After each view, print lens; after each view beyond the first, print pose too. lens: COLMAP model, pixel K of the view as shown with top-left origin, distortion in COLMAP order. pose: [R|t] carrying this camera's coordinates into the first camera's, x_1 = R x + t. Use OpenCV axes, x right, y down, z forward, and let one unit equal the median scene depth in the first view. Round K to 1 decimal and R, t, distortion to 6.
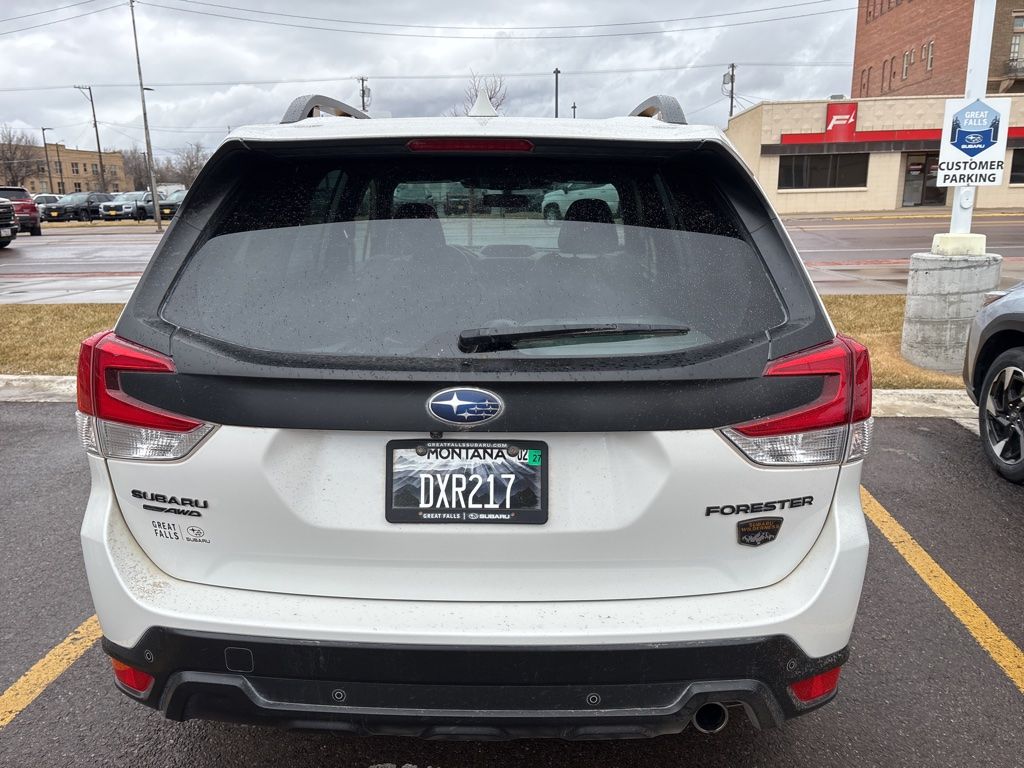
lens RADIAL K [[766.3, 0, 510.7], [0, 766.3, 389.7], [0, 0, 1]] dist [0.016985, 0.001184]
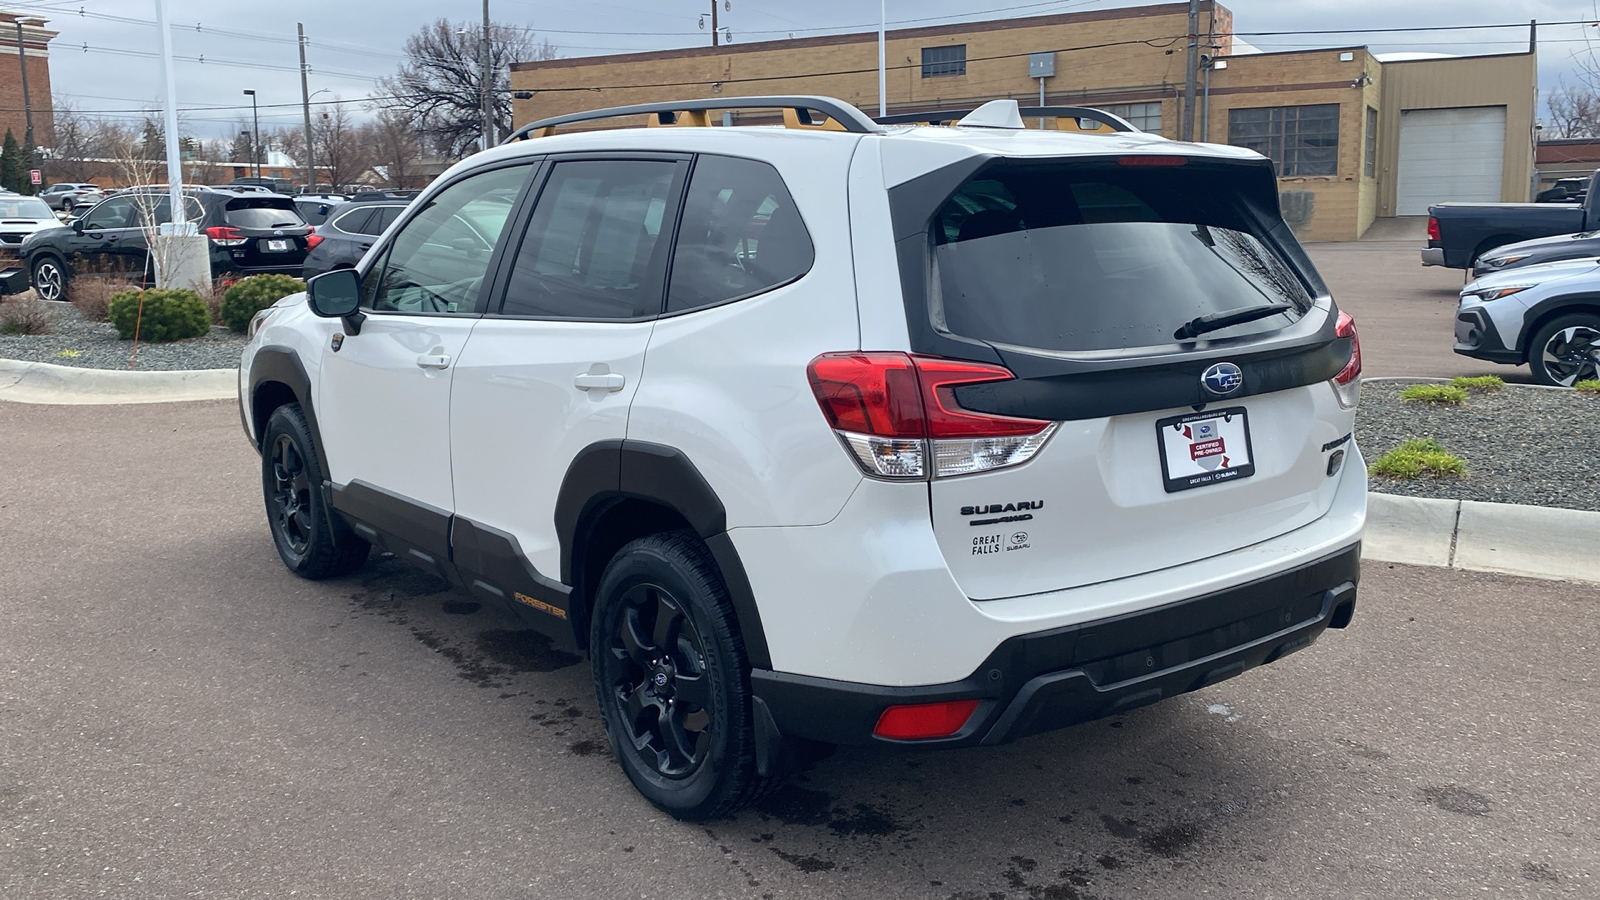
lens RADIAL K [[1397.6, 0, 811.0], [0, 1397.6, 442.4], [0, 0, 1]] dist [0.073287, -0.136933]
pose [[0.770960, -0.118120, 0.625834, -1.800005], [0.159720, 0.987107, -0.010451, 0.037679], [-0.616531, 0.108015, 0.779886, -0.283199]]
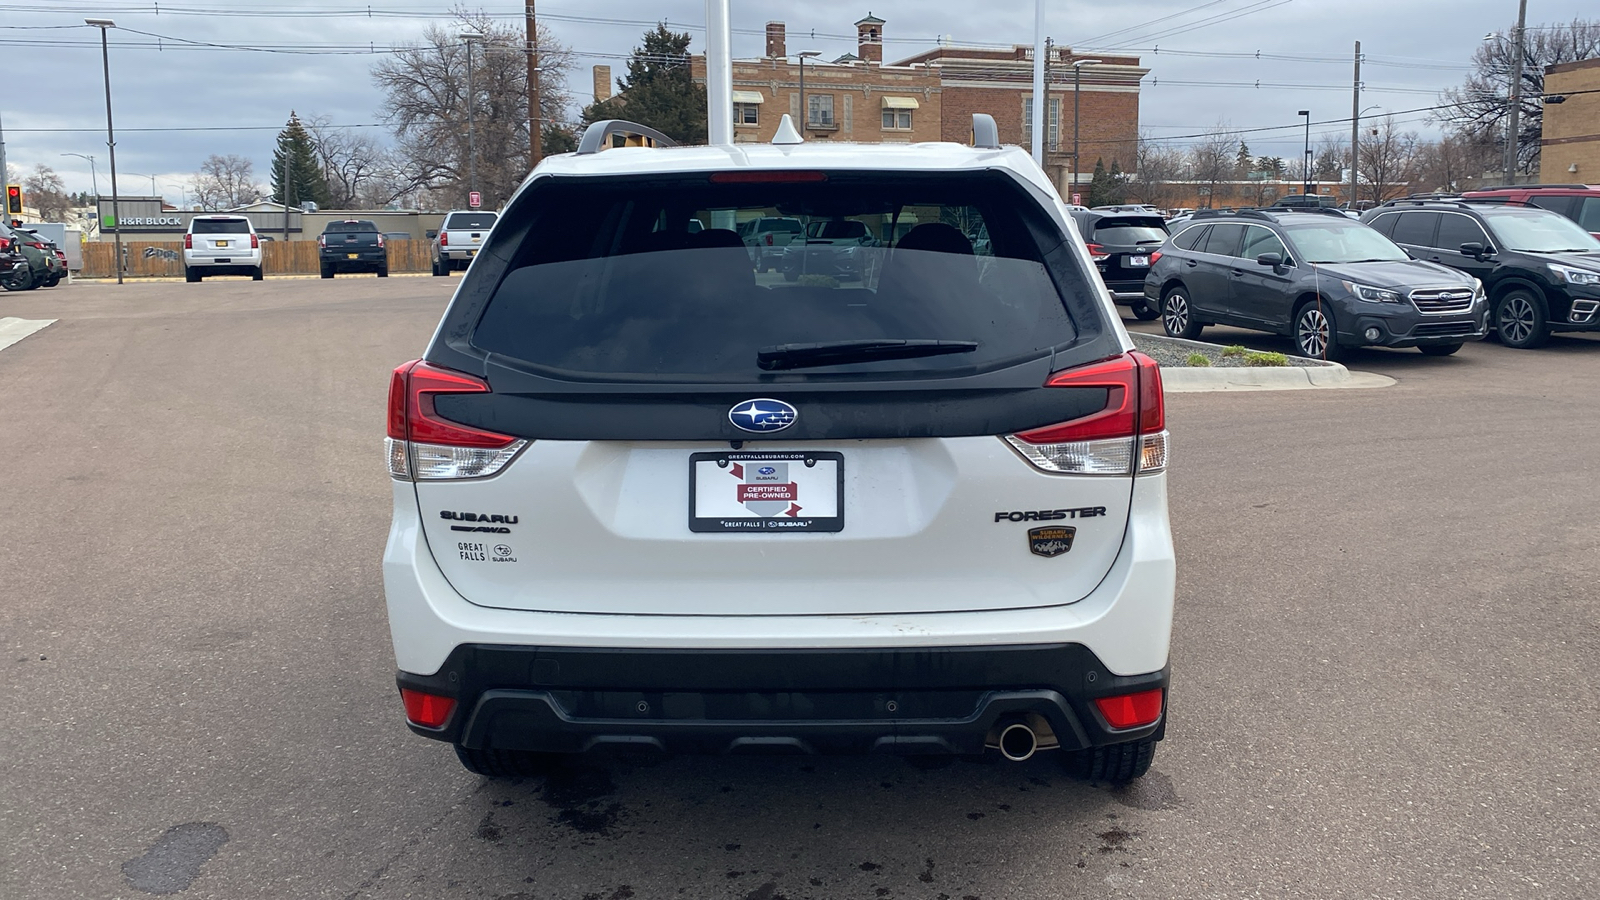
lens RADIAL K [[1397.6, 0, 858.2], [0, 1397.6, 426.2], [0, 0, 1]] dist [0.073287, -0.136933]
pose [[0.999636, -0.013825, -0.023172, 0.111791], [0.011547, 0.995343, -0.095702, 0.210158], [0.024387, 0.095399, 0.995140, -0.888763]]
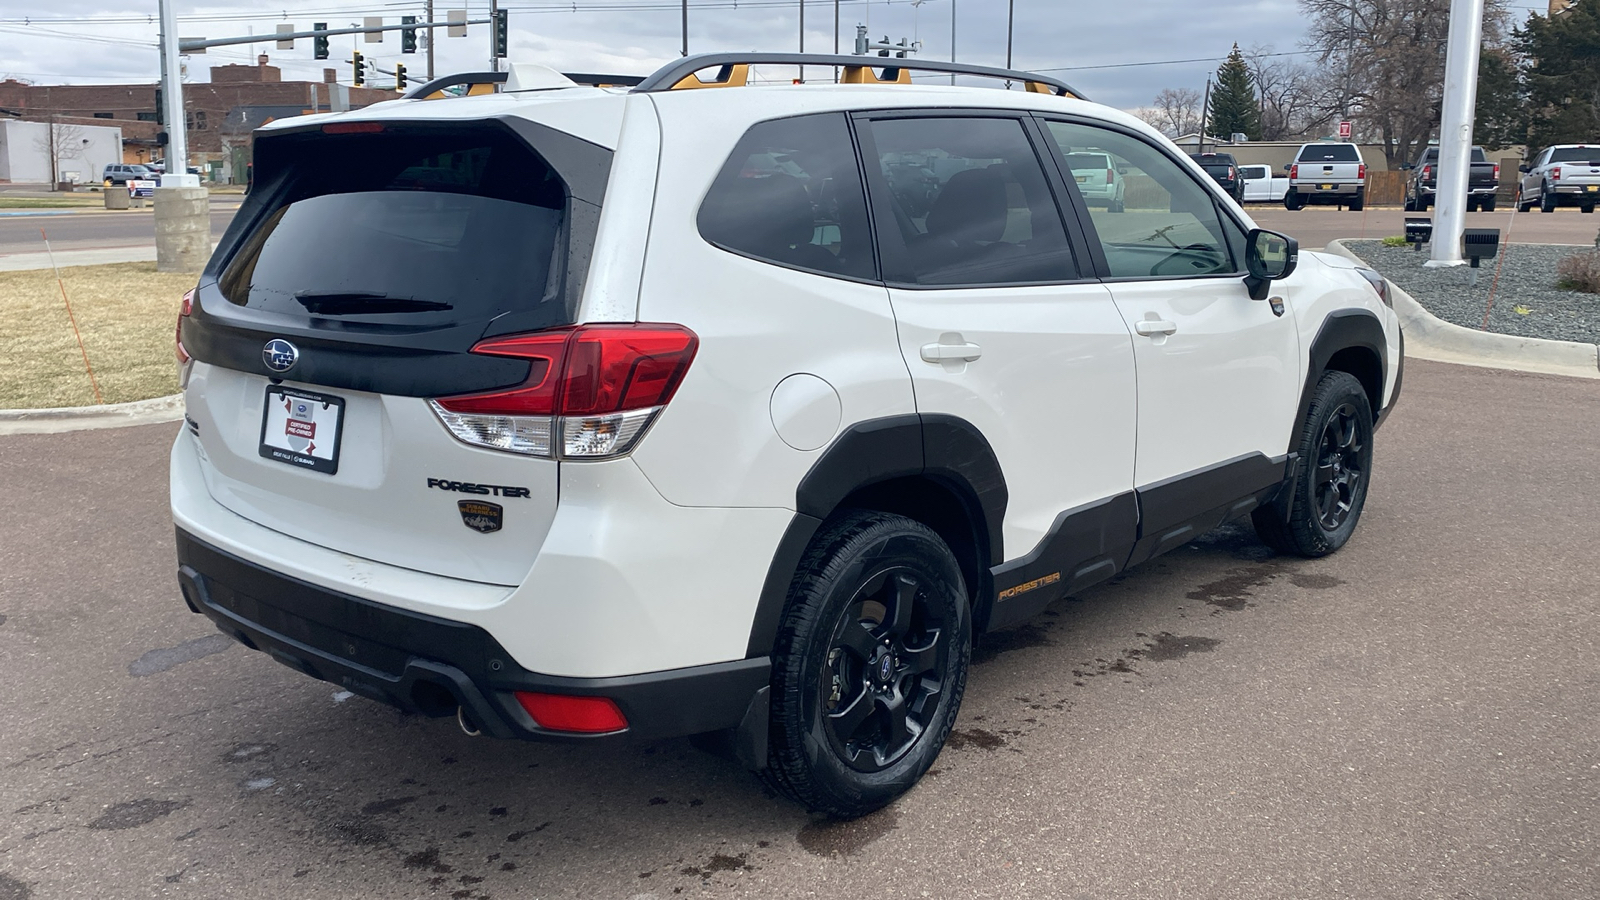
lens RADIAL K [[1397.6, 0, 796.5], [0, 1397.6, 444.0], [0, 0, 1]] dist [0.073287, -0.136933]
pose [[0.762854, 0.114504, -0.636351, 1.760250], [-0.141171, 0.989945, 0.008894, 0.022684], [0.630971, 0.083049, 0.771348, -0.124503]]
